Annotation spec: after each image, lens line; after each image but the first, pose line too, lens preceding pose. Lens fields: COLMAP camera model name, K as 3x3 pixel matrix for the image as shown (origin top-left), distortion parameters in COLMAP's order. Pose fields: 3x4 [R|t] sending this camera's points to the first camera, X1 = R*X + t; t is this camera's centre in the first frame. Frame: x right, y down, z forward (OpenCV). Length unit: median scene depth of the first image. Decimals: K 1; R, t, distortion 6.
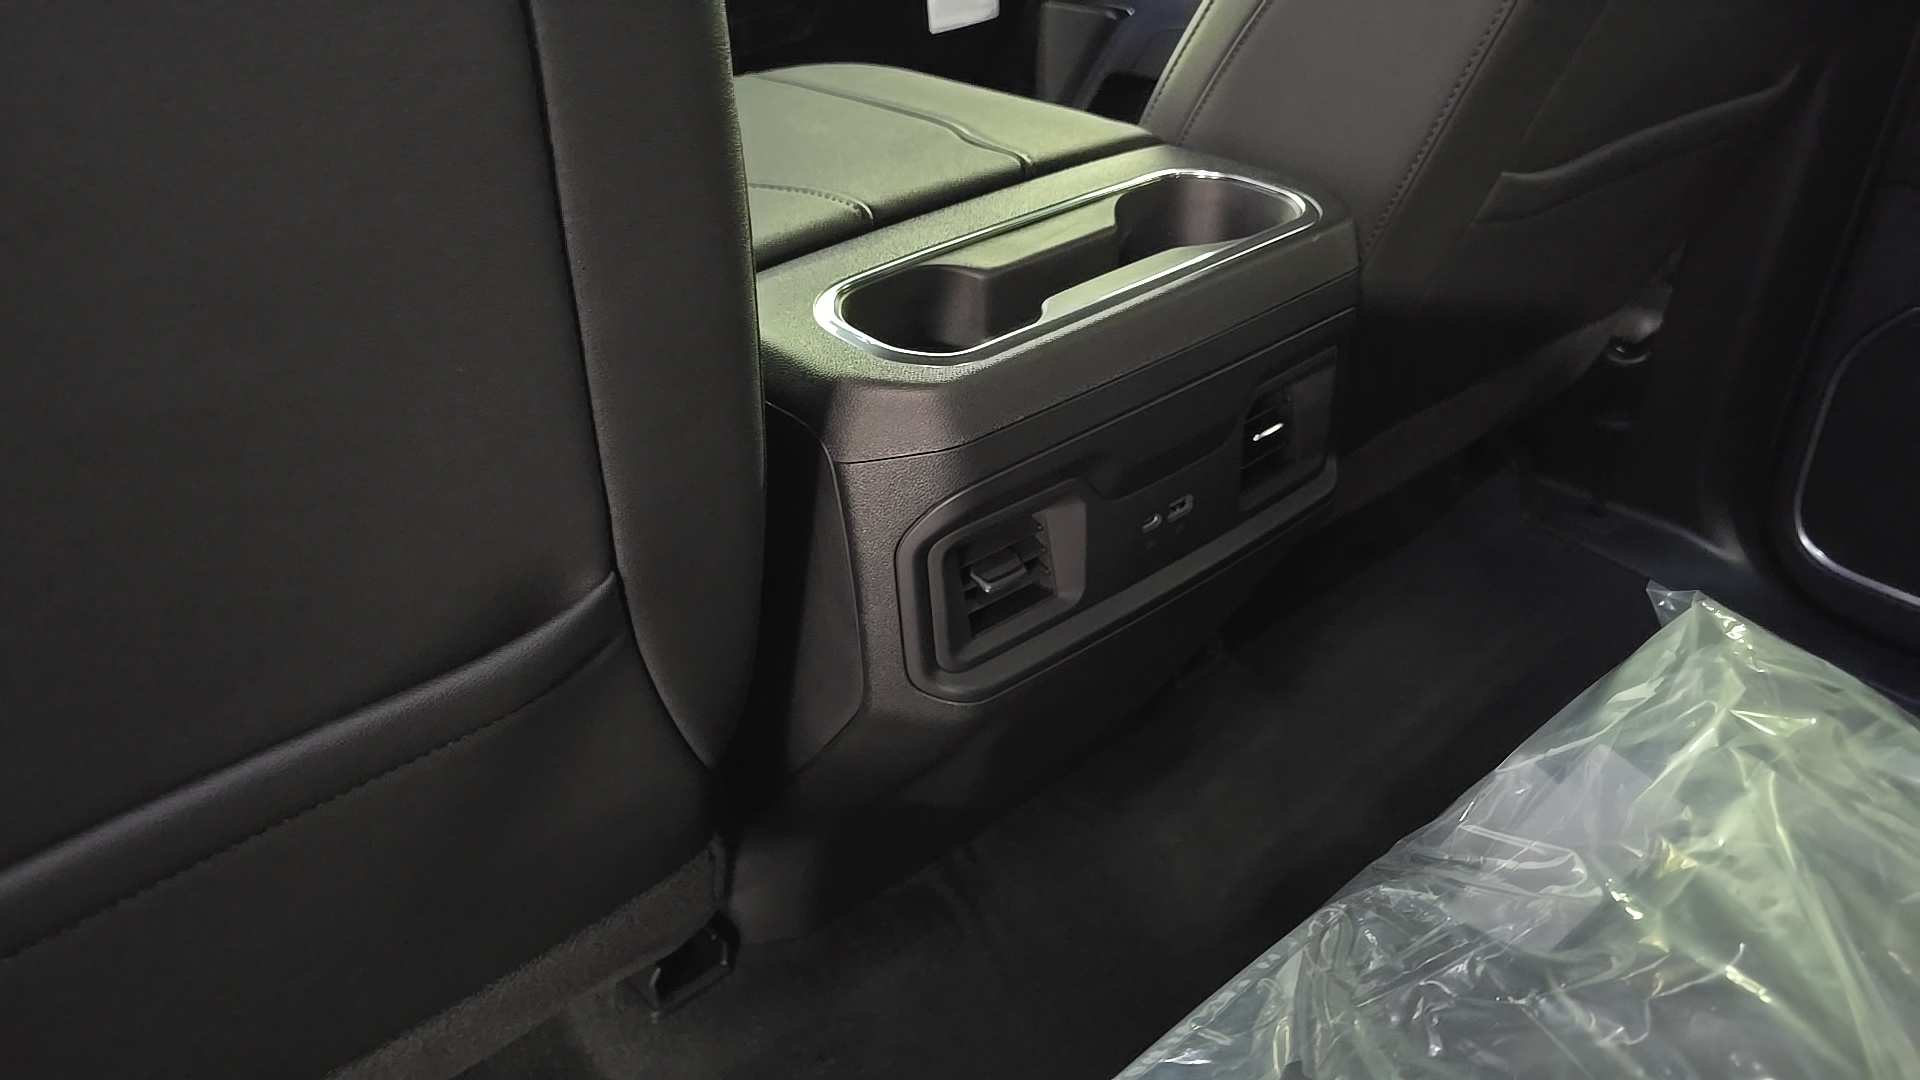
lens RADIAL K [[1288.1, 0, 963.8], [0, 1288.1, 541.6], [0, 0, 1]] dist [0.054026, -0.054209]
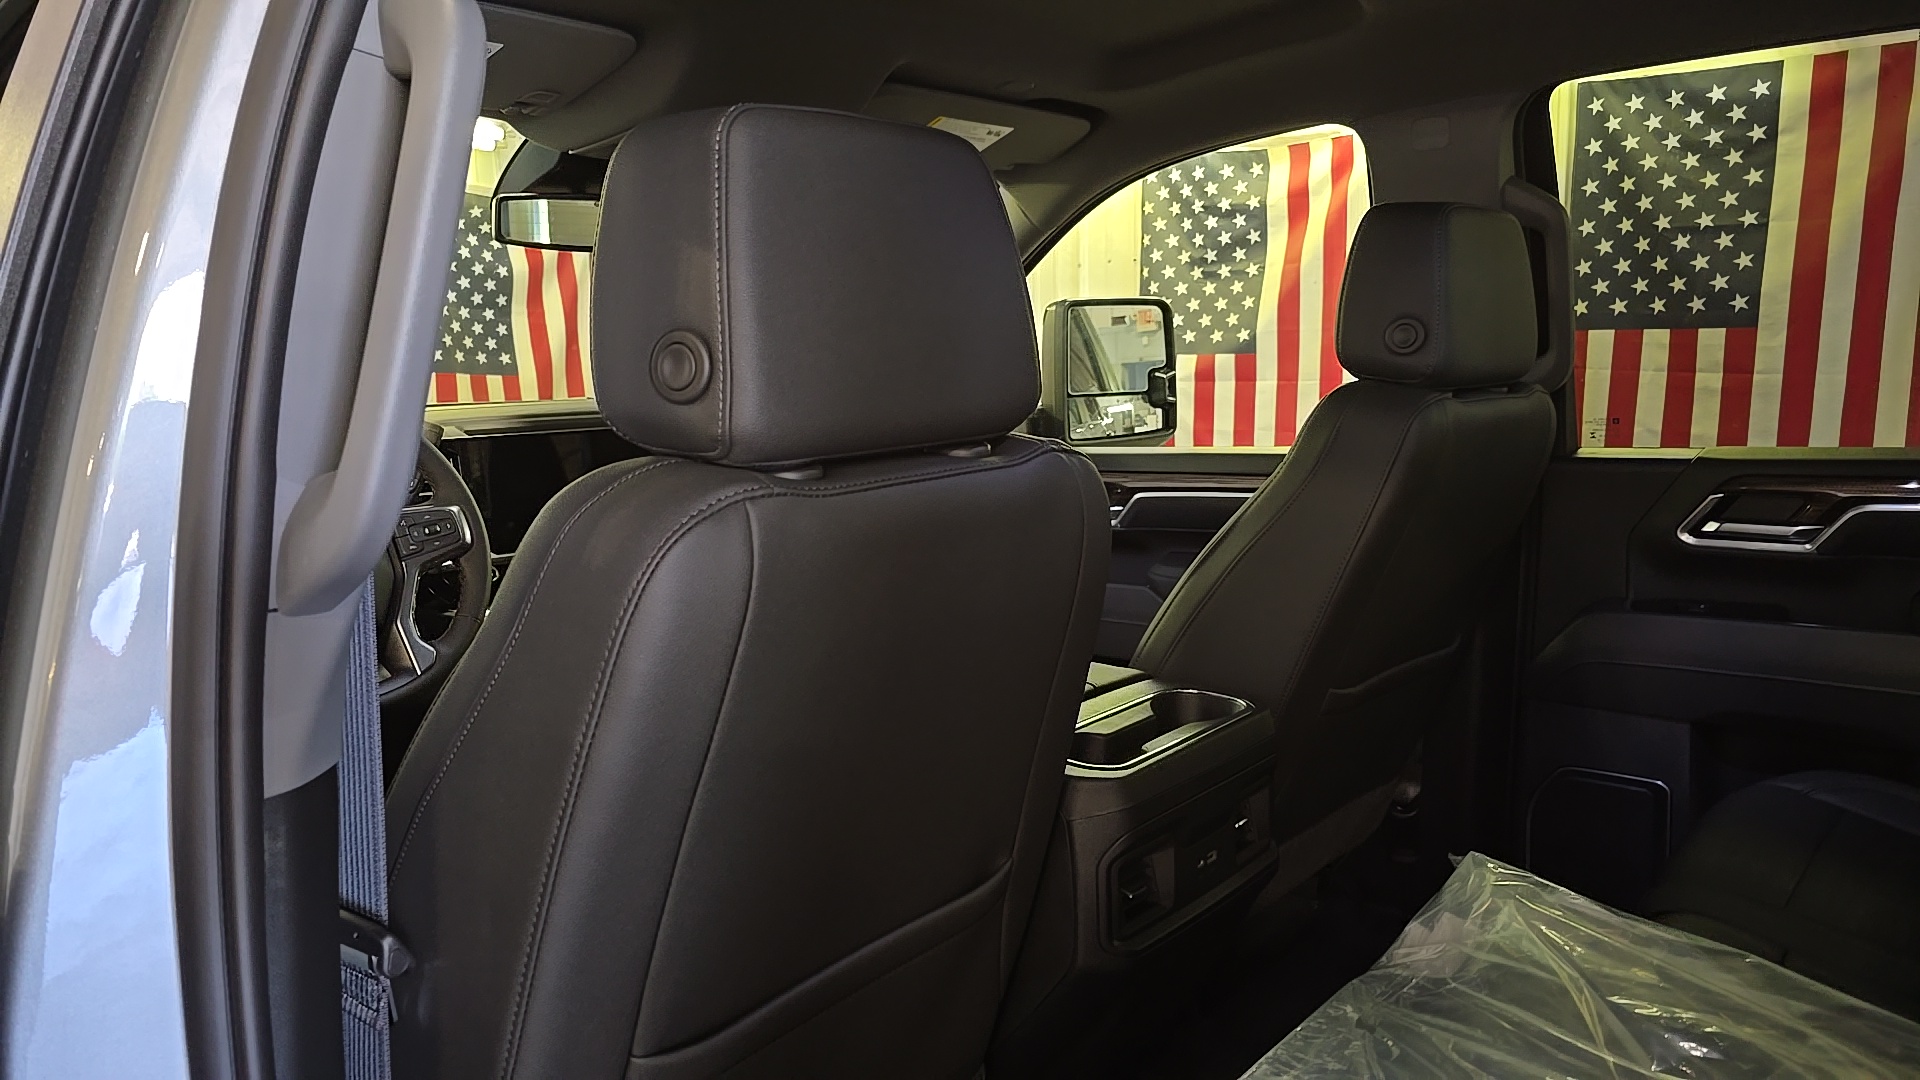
lens RADIAL K [[1288.1, 0, 963.8], [0, 1288.1, 541.6], [0, 0, 1]] dist [0.054026, -0.054209]
pose [[0.985601, -0.001281, 0.169081, -0.537047], [0.071510, 0.909301, -0.409949, 0.320520], [-0.153220, 0.416137, 0.896300, -0.877070]]
